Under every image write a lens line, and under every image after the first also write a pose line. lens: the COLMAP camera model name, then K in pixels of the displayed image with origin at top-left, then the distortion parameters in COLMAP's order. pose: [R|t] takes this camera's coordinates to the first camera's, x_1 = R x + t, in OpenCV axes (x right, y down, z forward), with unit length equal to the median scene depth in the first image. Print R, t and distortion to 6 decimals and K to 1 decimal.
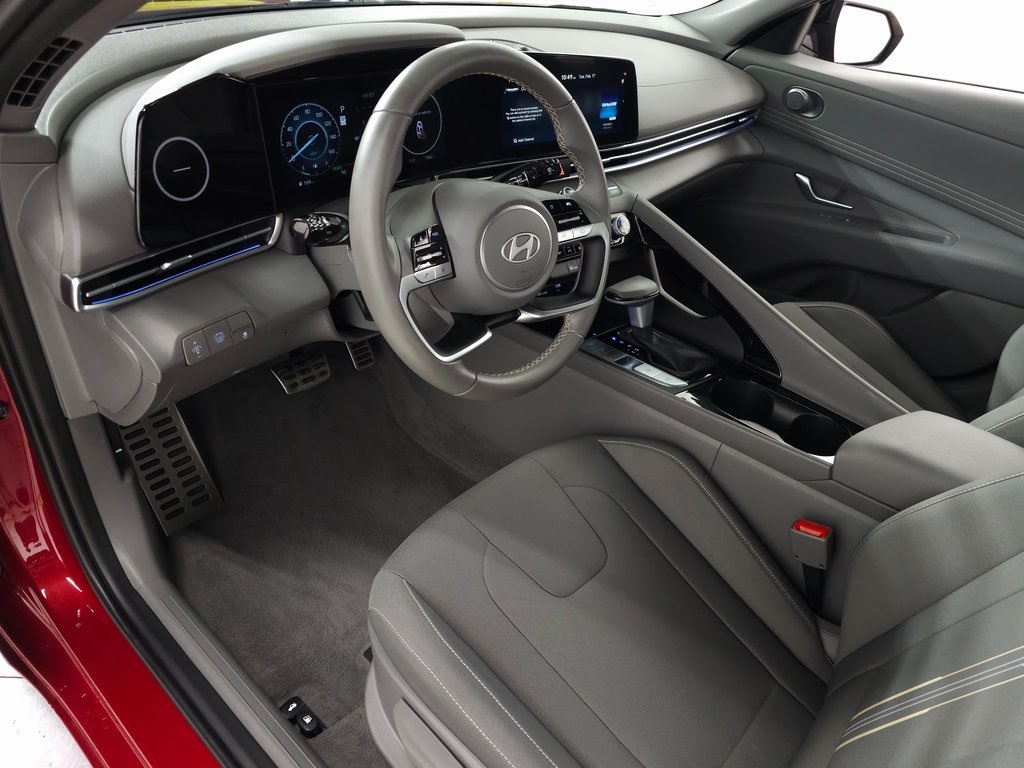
lens RADIAL K [[676.7, 0, 514.2], [0, 676.7, 395.2], [0, 0, 1]] dist [0.048845, -0.083308]
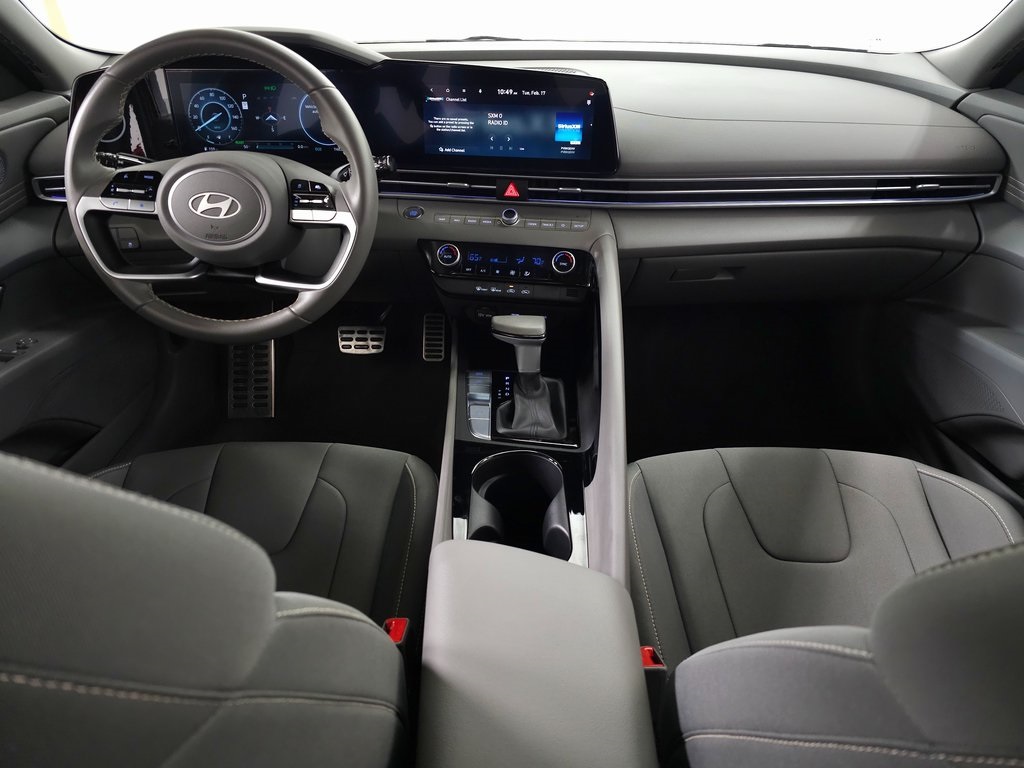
lens RADIAL K [[683.4, 0, 512.2], [0, 683.4, 381.3], [0, 0, 1]] dist [0.044558, -0.049036]
pose [[0.673113, 0.289879, -0.680359, 1.084201], [-0.378581, 0.925358, 0.019716, -0.143668], [0.635291, 0.244300, 0.732613, 0.503891]]
